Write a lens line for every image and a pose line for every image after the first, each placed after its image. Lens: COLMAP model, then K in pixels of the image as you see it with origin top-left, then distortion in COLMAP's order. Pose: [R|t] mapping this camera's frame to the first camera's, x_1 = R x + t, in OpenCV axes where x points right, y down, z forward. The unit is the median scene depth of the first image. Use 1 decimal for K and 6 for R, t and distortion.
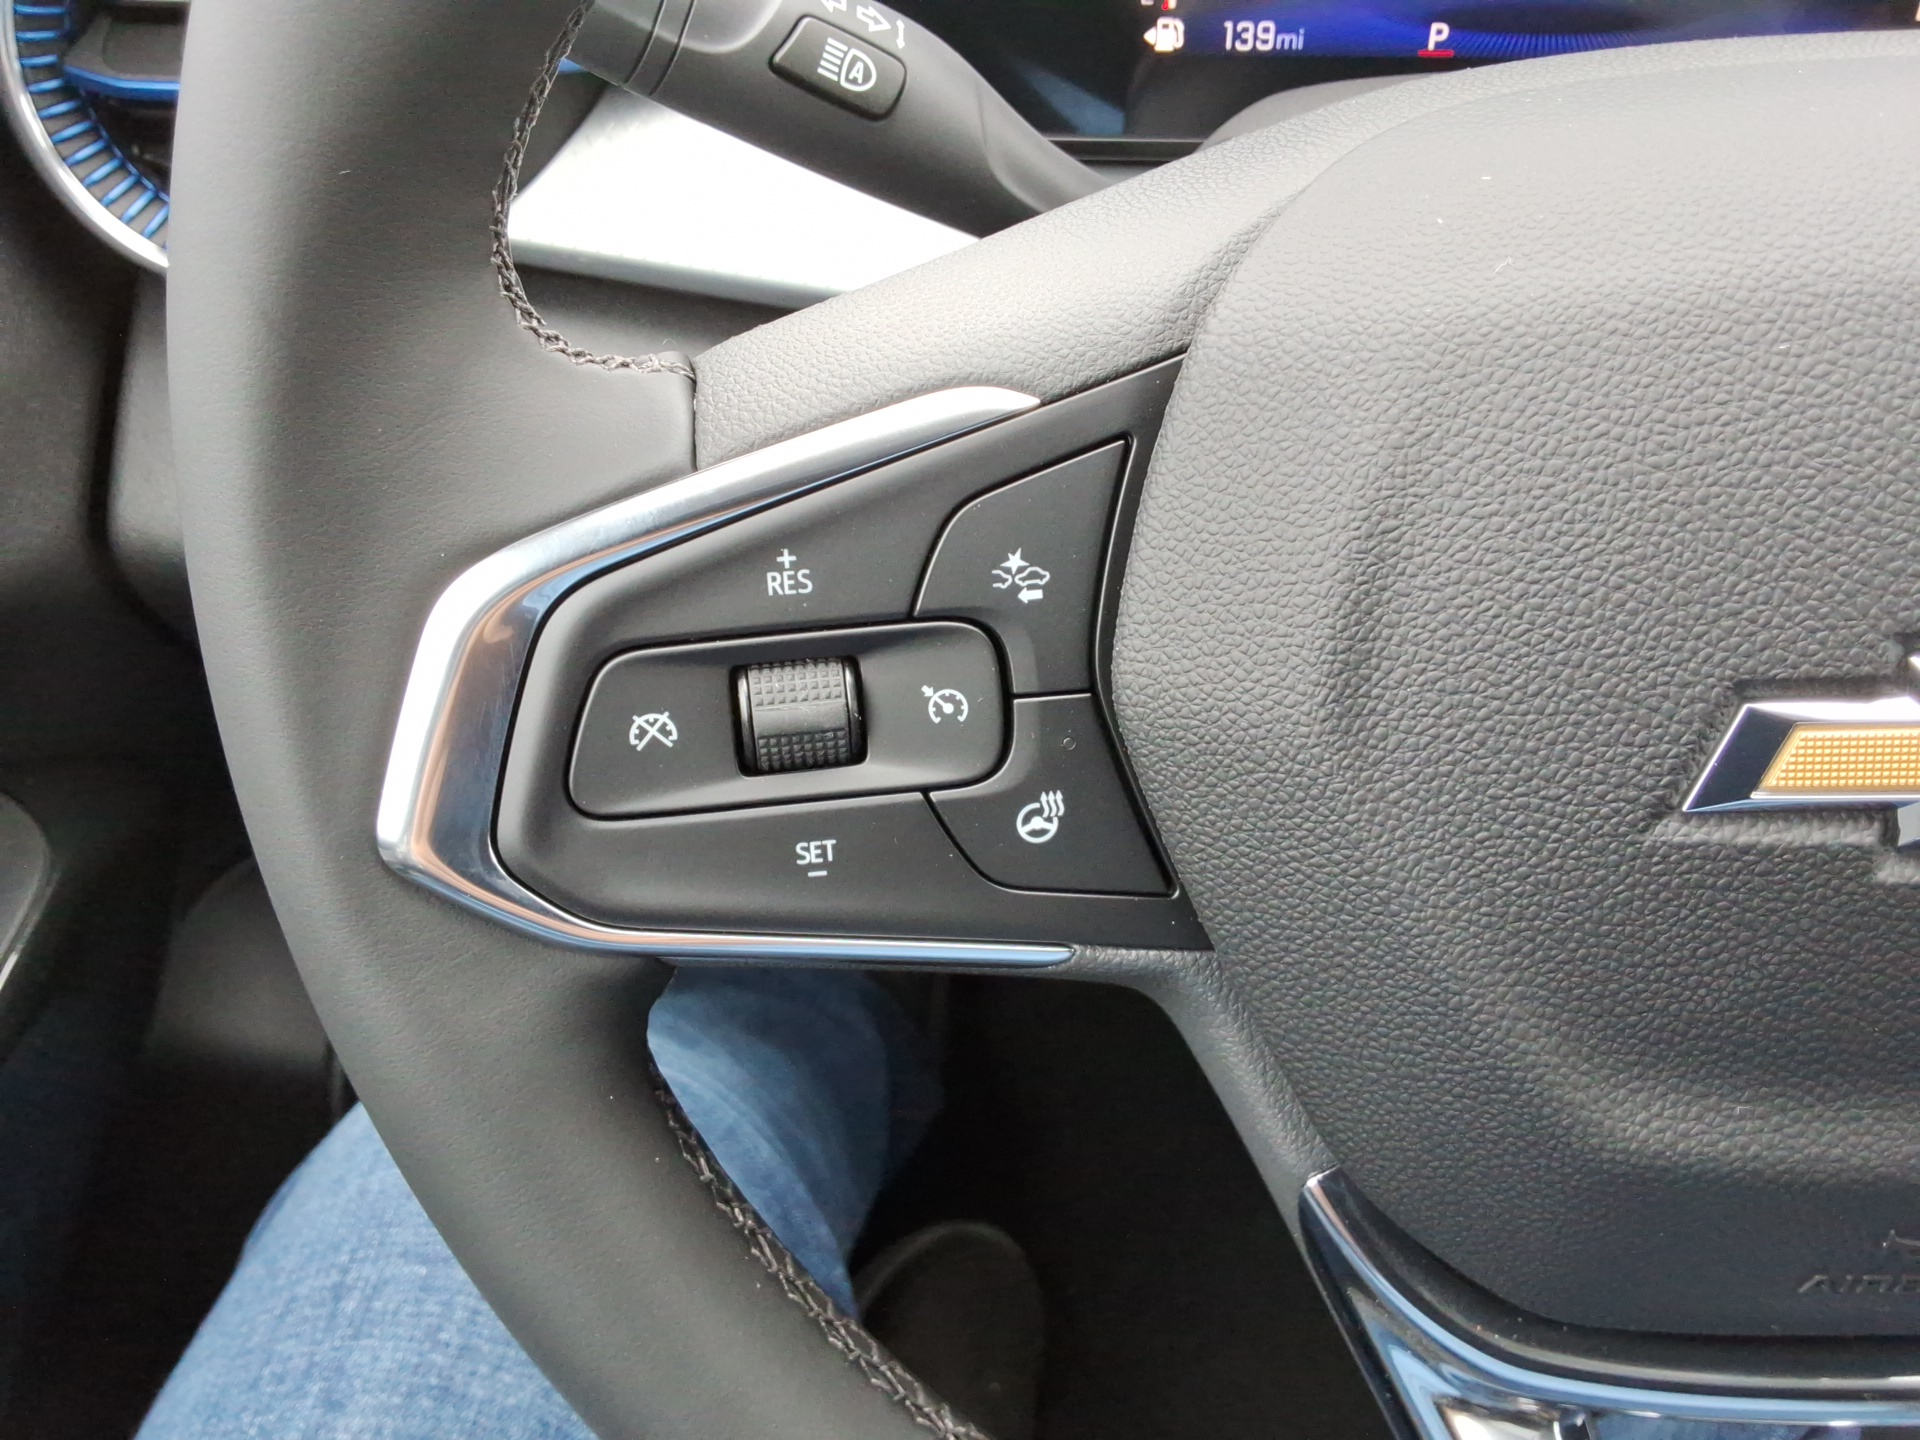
lens RADIAL K [[1530.4, 0, 958.9], [0, 1530.4, 706.8], [0, 0, 1]] dist [0.108606, -0.154317]
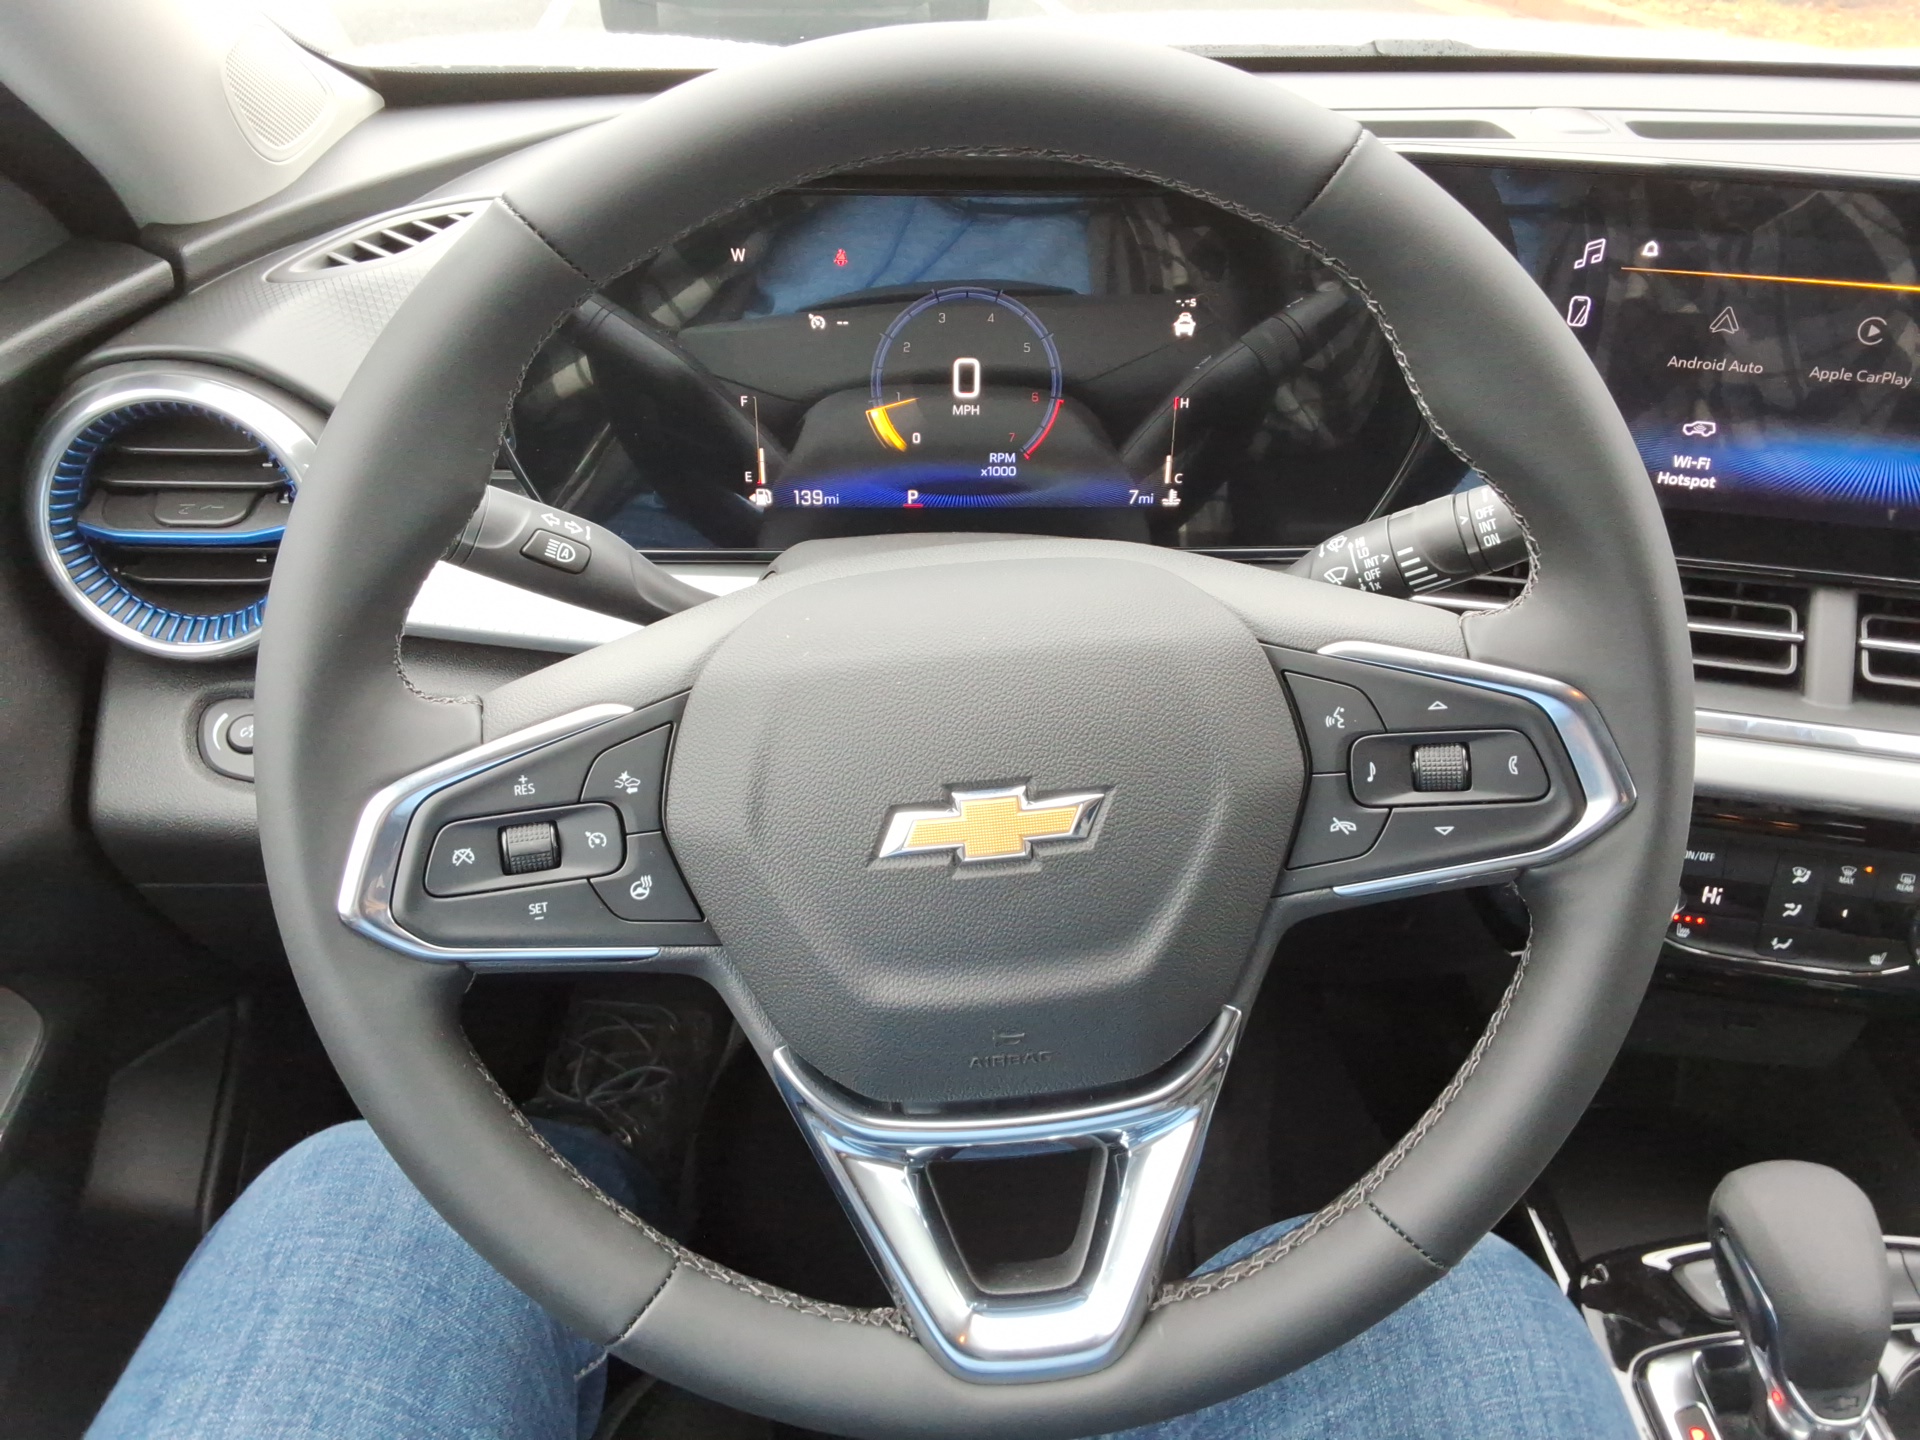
lens RADIAL K [[1530.4, 0, 968.3], [0, 1530.4, 726.1], [0, 0, 1]] dist [0.108606, -0.154317]
pose [[0.991293, -0.045344, 0.123622, 0.266356], [0.065400, 0.984397, -0.163357, 0.244243], [-0.114286, 0.170020, 0.978791, -1.353657]]
